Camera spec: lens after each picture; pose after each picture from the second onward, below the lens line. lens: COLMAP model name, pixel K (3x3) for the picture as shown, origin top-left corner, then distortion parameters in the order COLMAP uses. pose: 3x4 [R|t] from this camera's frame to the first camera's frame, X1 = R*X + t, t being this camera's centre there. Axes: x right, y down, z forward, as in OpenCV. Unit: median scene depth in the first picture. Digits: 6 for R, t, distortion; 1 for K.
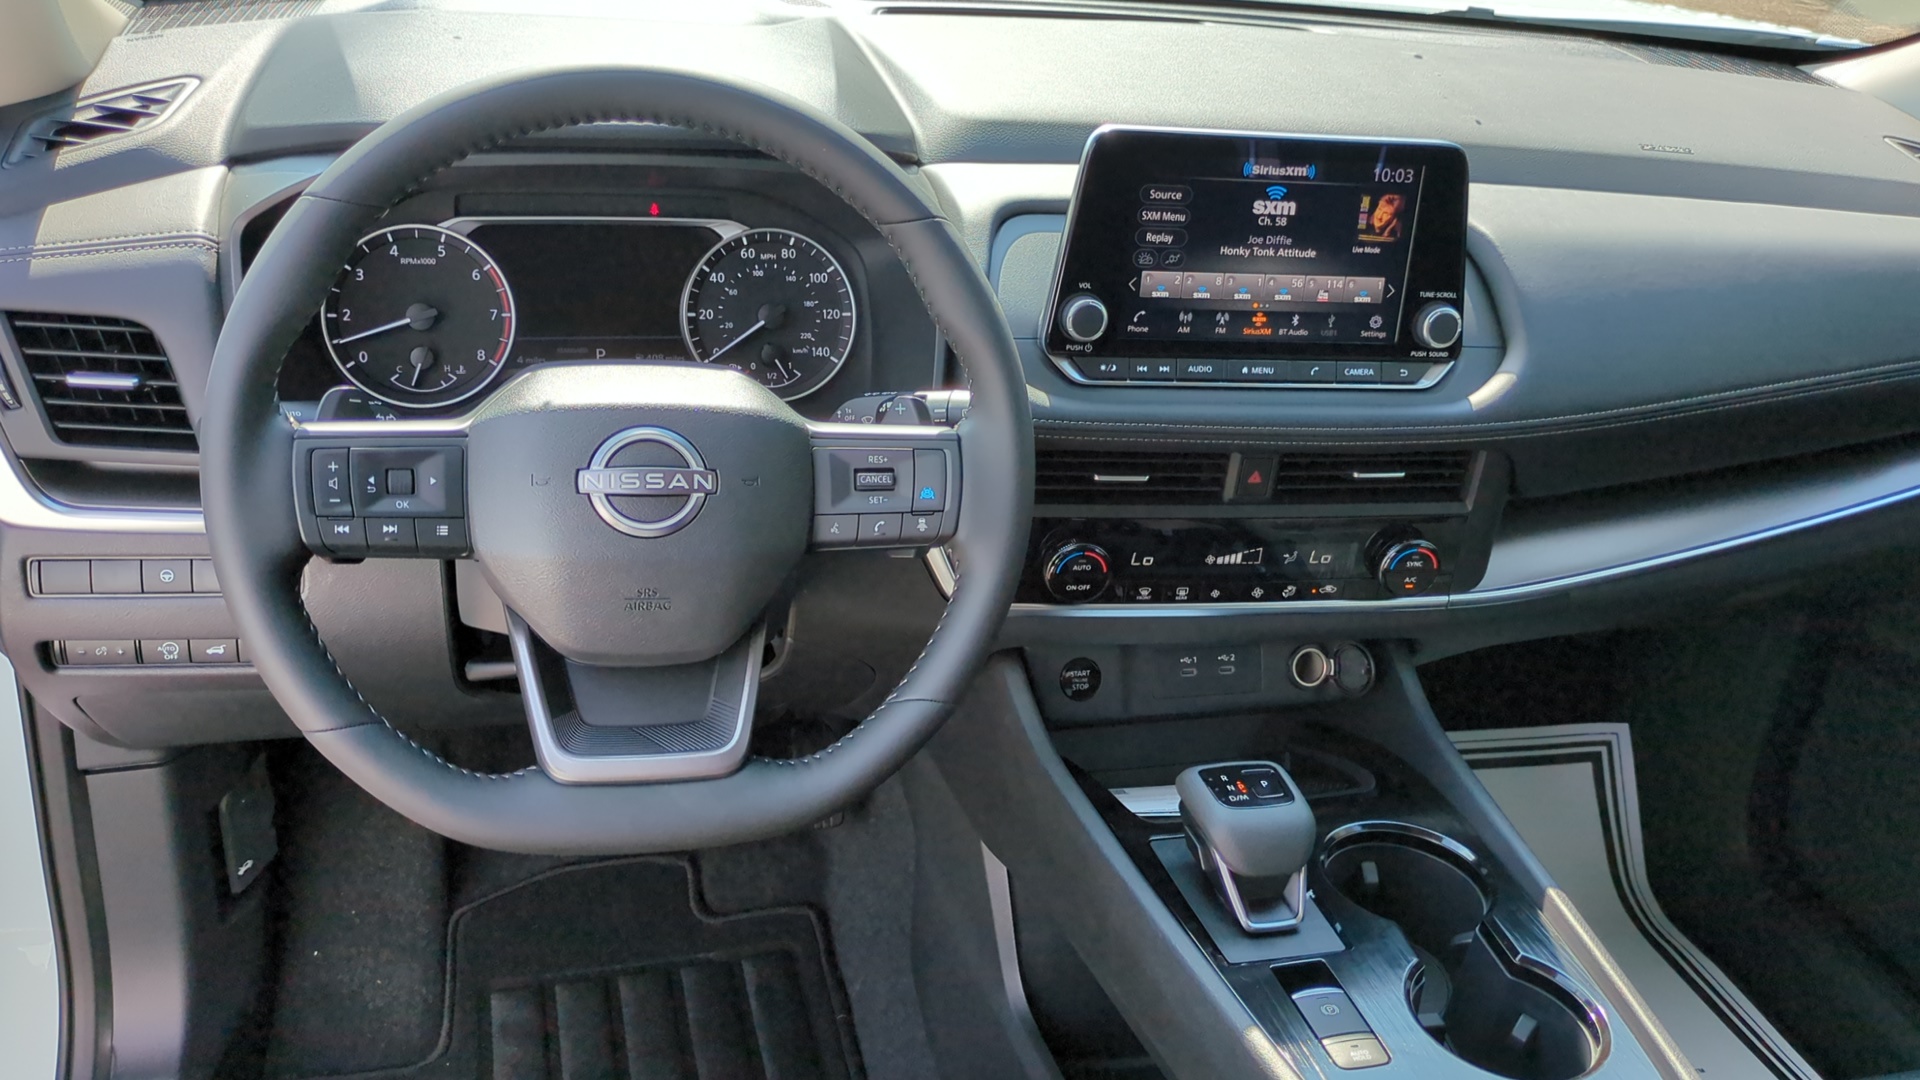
lens RADIAL K [[1644.6, 0, 960.0], [0, 1644.6, 540.0], [0, 0, 1]] dist [0.070784, -0.170753]
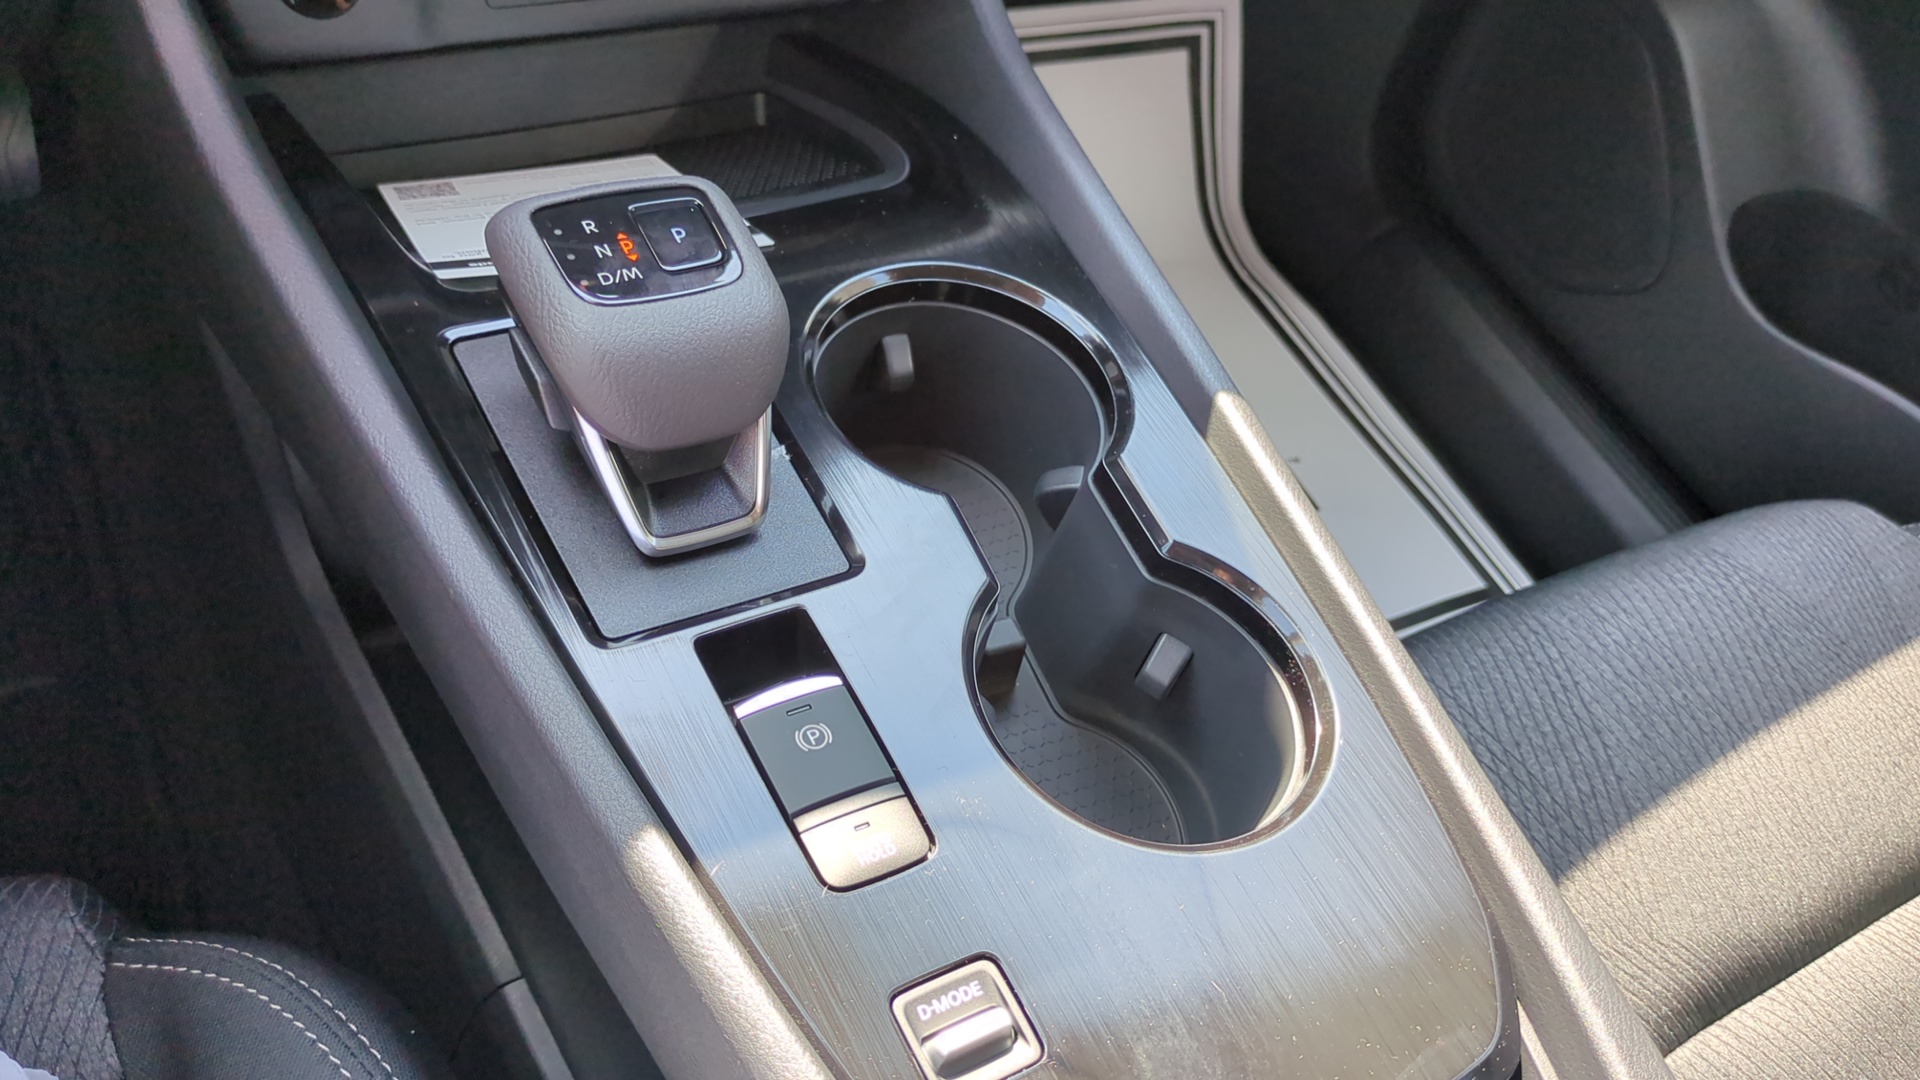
lens RADIAL K [[1644.6, 0, 960.0], [0, 1644.6, 540.0], [0, 0, 1]] dist [0.070784, -0.170753]
pose [[0.961212, -0.090168, 0.260656, 0.119691], [-0.034346, 0.898564, 0.437496, 0.019046], [-0.273664, -0.429479, 0.860614, 0.497008]]
